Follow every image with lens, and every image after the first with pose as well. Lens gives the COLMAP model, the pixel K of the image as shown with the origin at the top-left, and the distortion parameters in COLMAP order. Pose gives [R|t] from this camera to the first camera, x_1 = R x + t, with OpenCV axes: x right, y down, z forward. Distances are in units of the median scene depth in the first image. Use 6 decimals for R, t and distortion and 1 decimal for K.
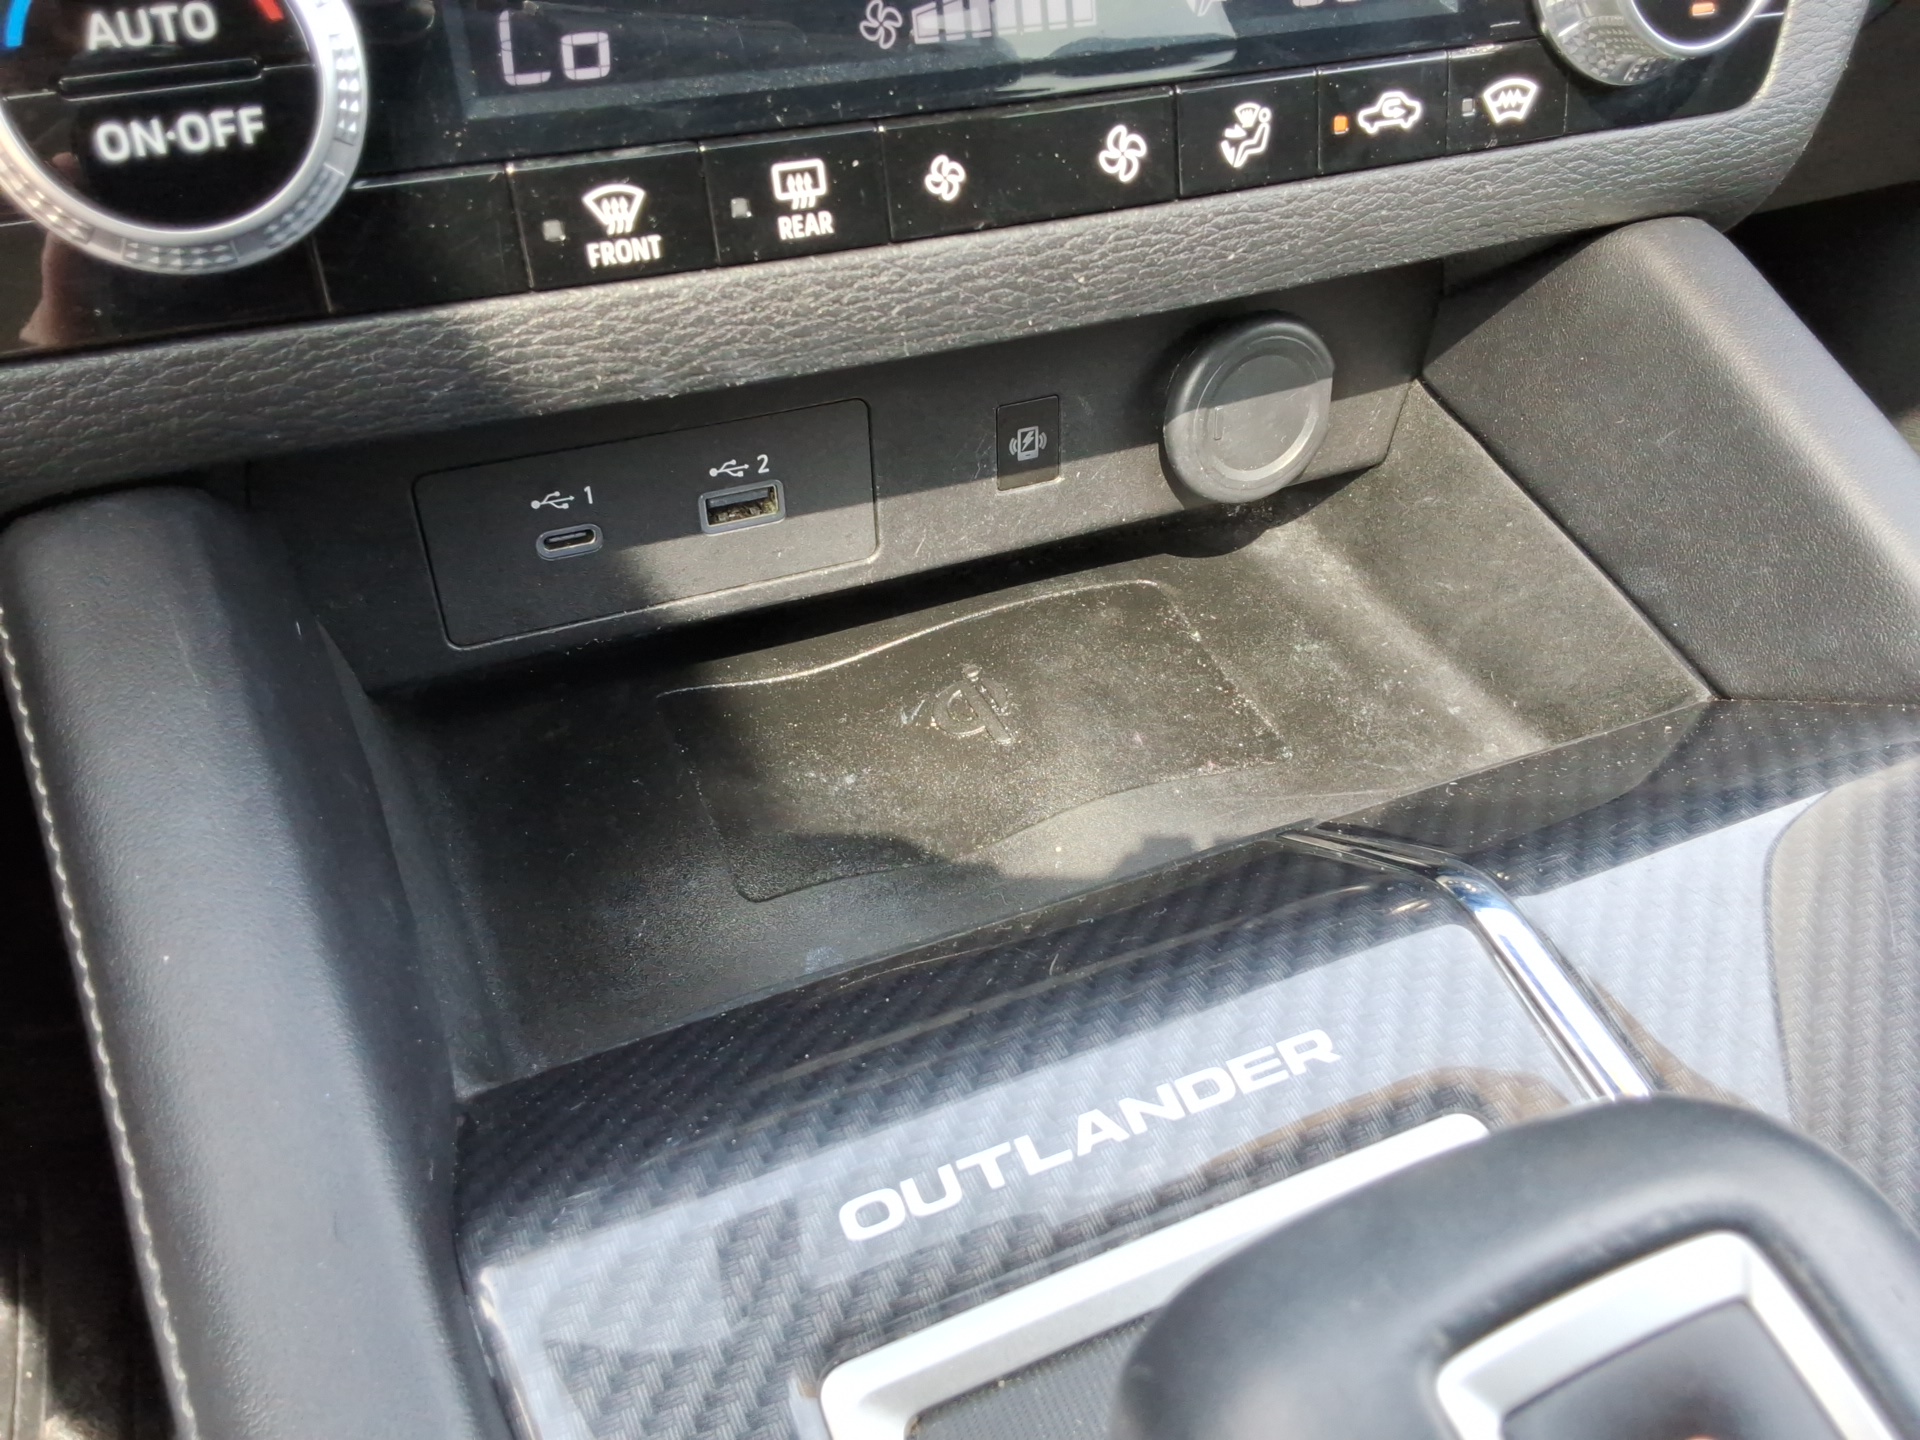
lens RADIAL K [[1551.8, 0, 975.4], [0, 1551.8, 709.1], [0, 0, 1]] dist [0.139277, -0.243790]
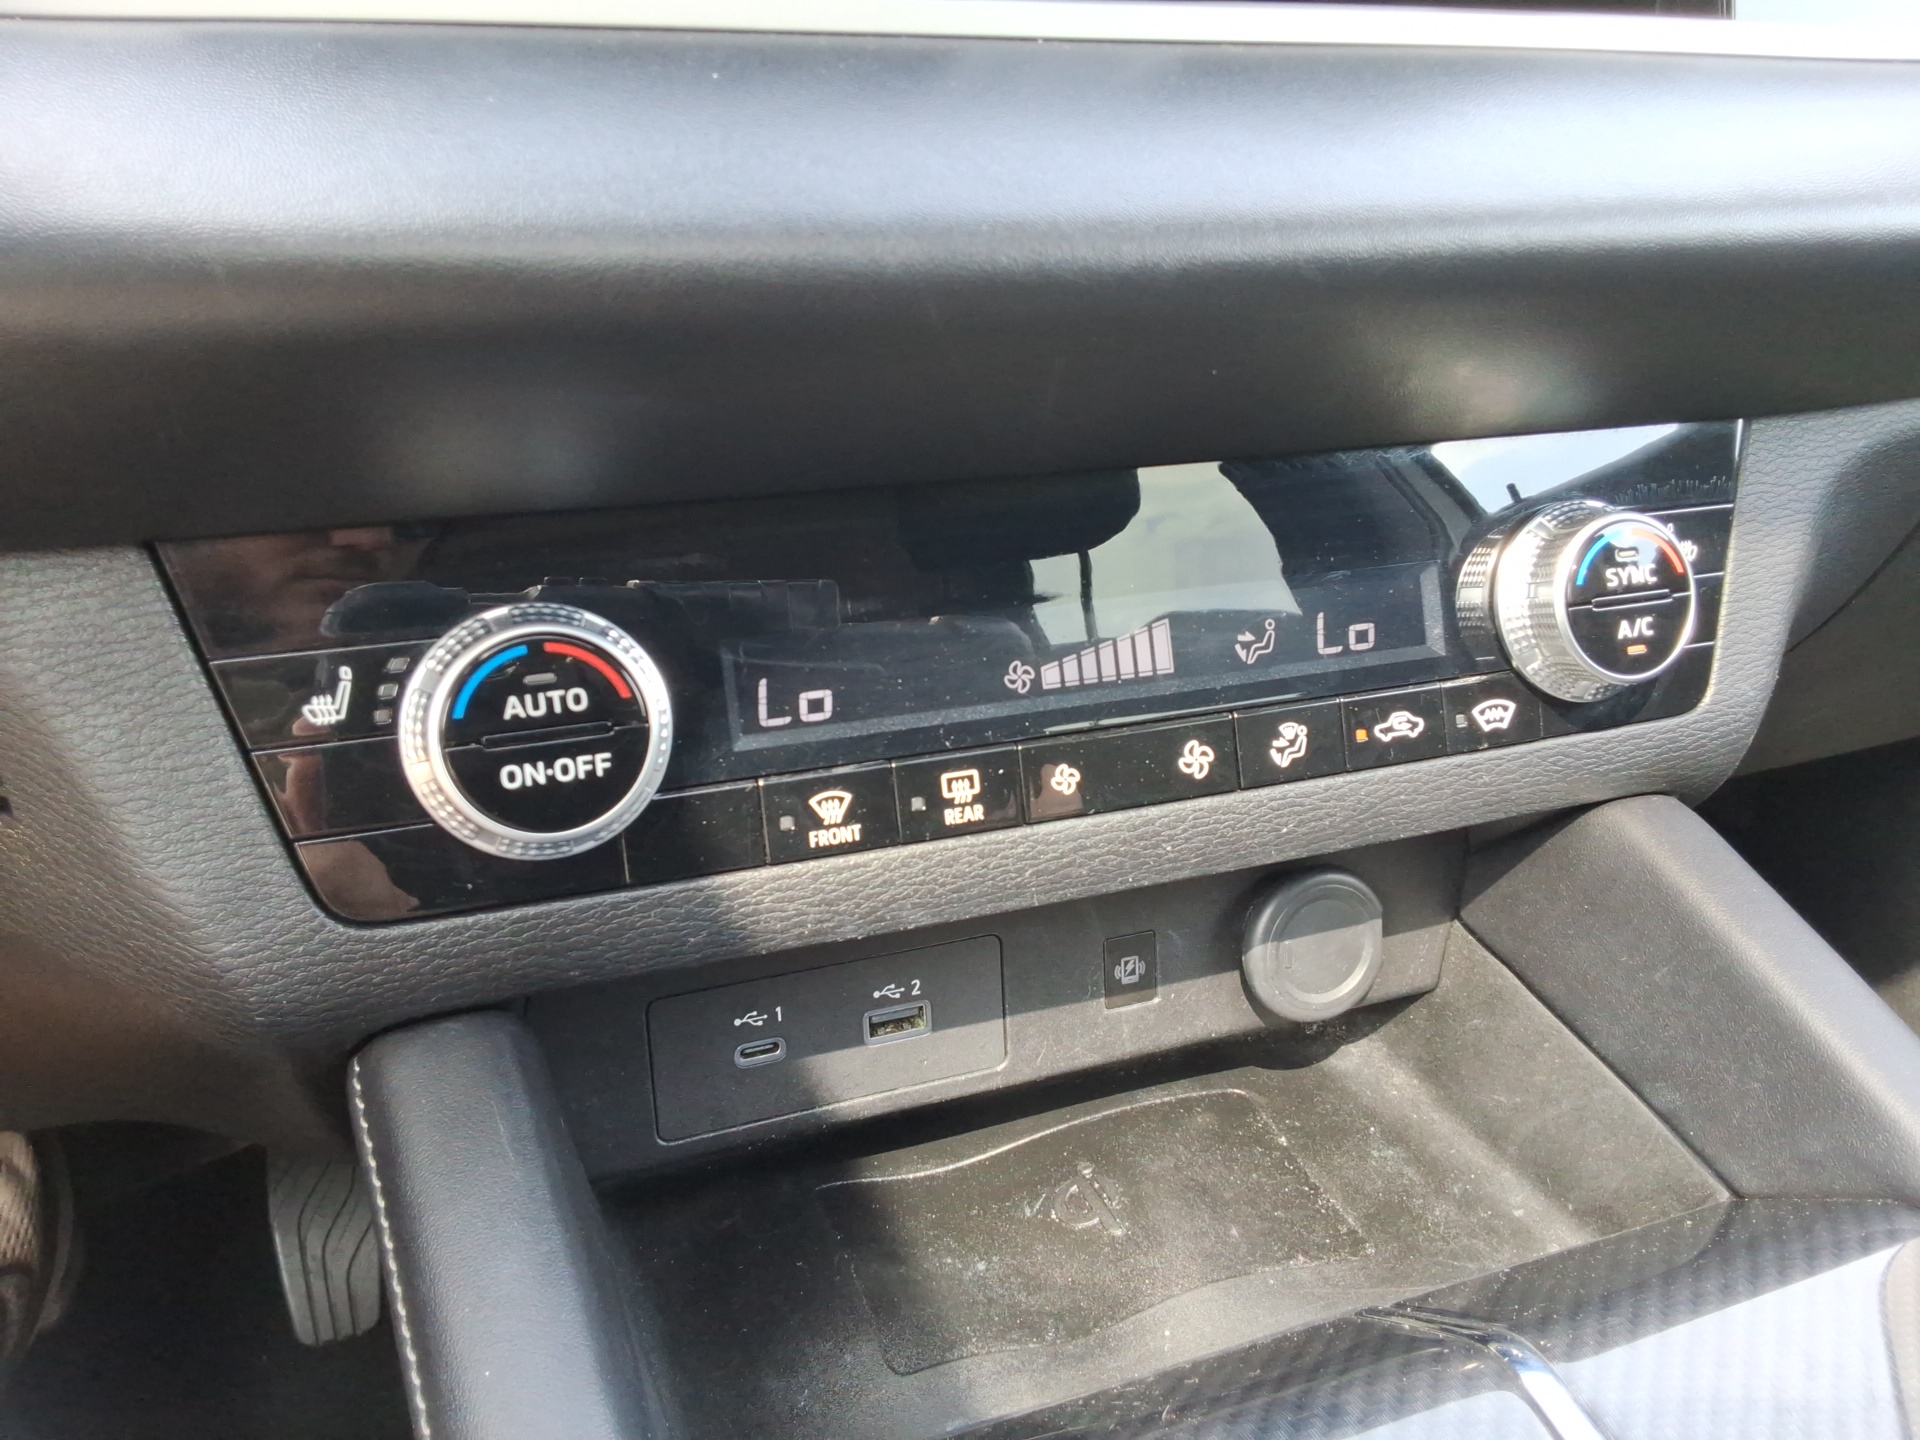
lens RADIAL K [[1551.8, 0, 975.4], [0, 1551.8, 709.1], [0, 0, 1]] dist [0.139277, -0.243790]
pose [[0.998152, -0.009733, -0.059974, -0.012505], [-0.010082, 0.946872, -0.321453, 0.031130], [0.059917, 0.321464, 0.945024, -0.238642]]
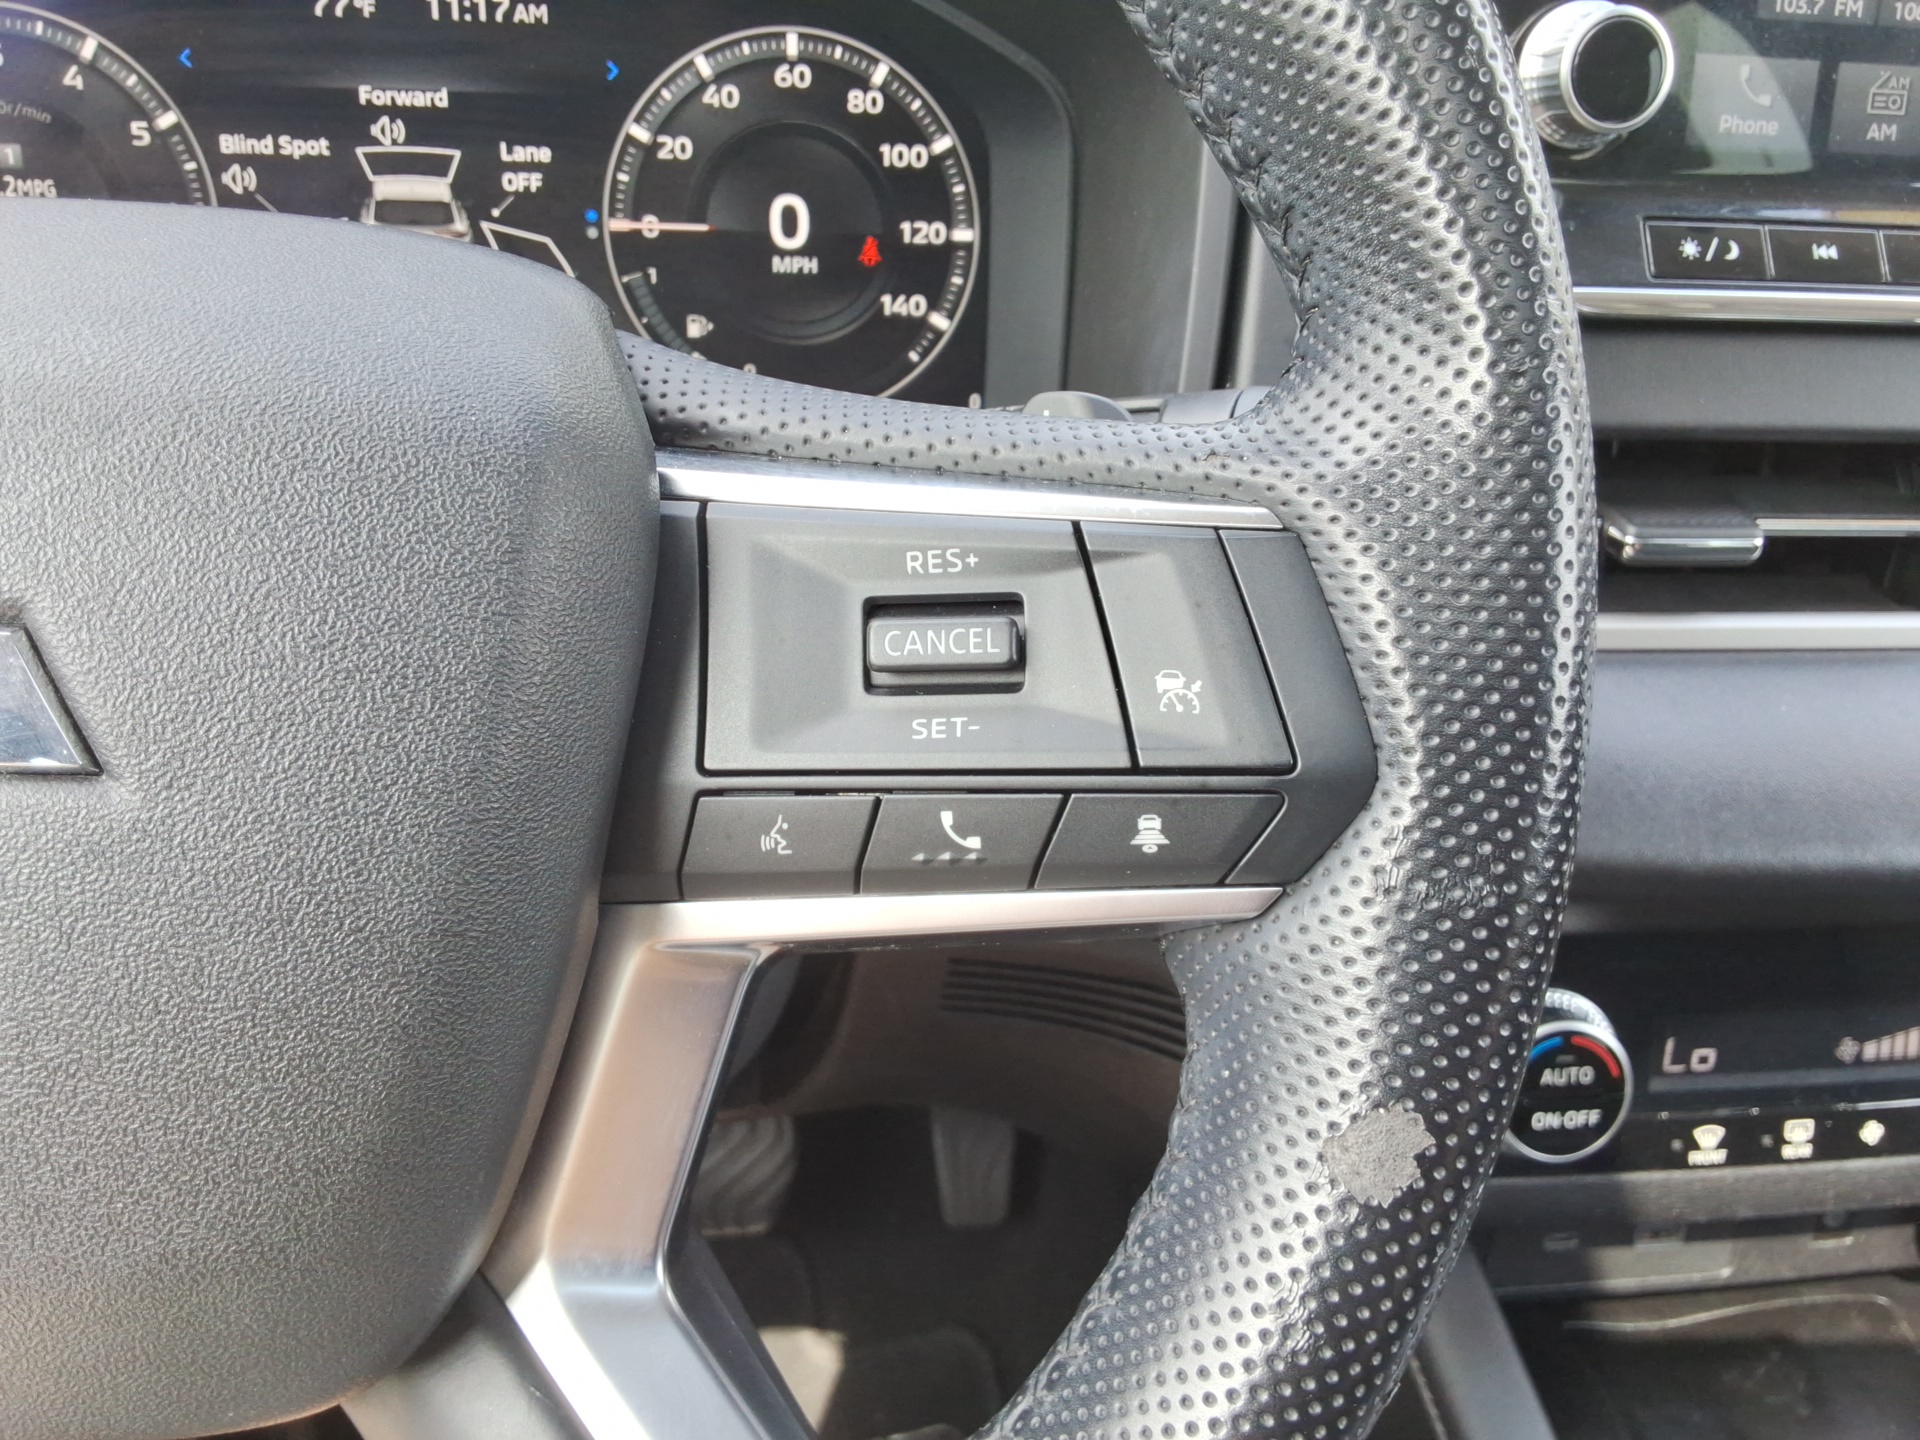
lens RADIAL K [[1551.8, 0, 975.4], [0, 1551.8, 709.1], [0, 0, 1]] dist [0.139277, -0.243790]
pose [[0.955209, 0.143624, -0.258742, -0.492262], [-0.197047, 0.961007, -0.194006, -0.197613], [0.220789, 0.236301, 0.946263, -0.880785]]
